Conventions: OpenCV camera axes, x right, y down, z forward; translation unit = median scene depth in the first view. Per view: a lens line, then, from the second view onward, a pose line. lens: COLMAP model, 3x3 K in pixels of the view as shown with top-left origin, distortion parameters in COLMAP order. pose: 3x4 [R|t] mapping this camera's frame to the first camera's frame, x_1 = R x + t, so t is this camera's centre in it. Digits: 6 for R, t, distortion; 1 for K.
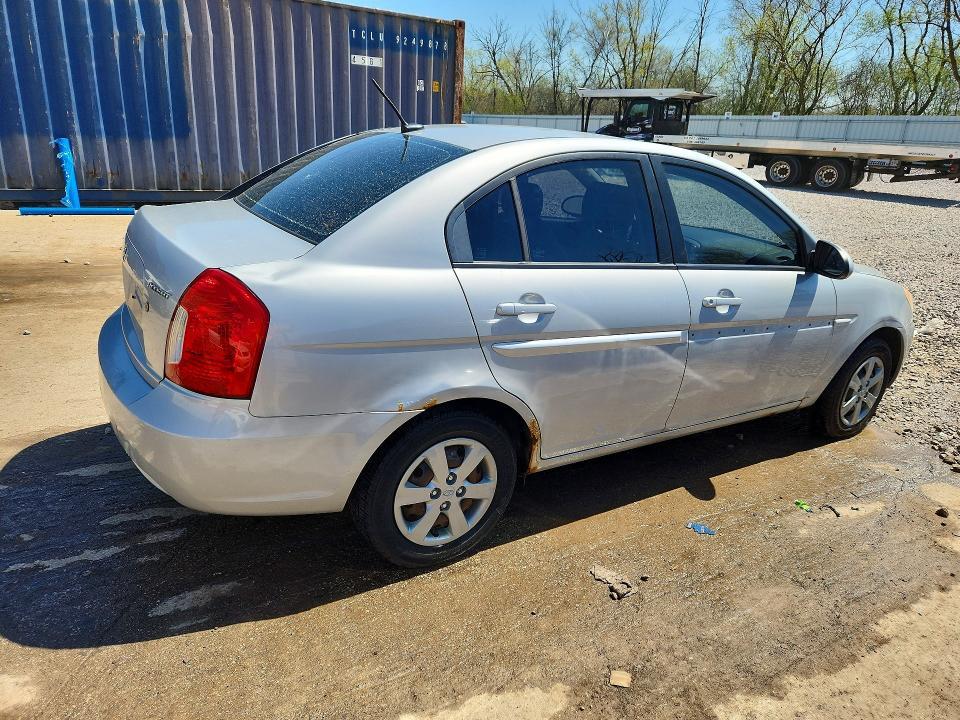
lens RADIAL K [[644.4, 0, 480.0], [0, 644.4, 360.0], [0, 0, 1]] dist [0.083127, -0.080857]
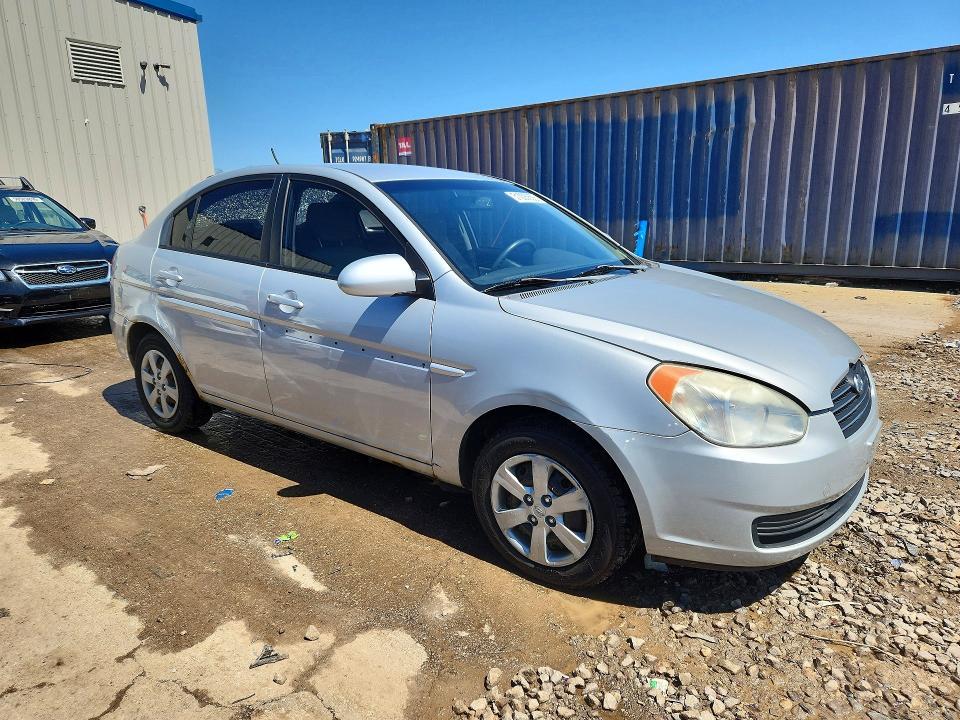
lens RADIAL K [[644.4, 0, 480.0], [0, 644.4, 360.0], [0, 0, 1]] dist [0.083127, -0.080857]
pose [[0.347364, 0.147825, -0.926005, 0.475553], [-0.279241, 0.959003, 0.048344, -0.044217], [0.895188, 0.241786, 0.374402, 0.291472]]
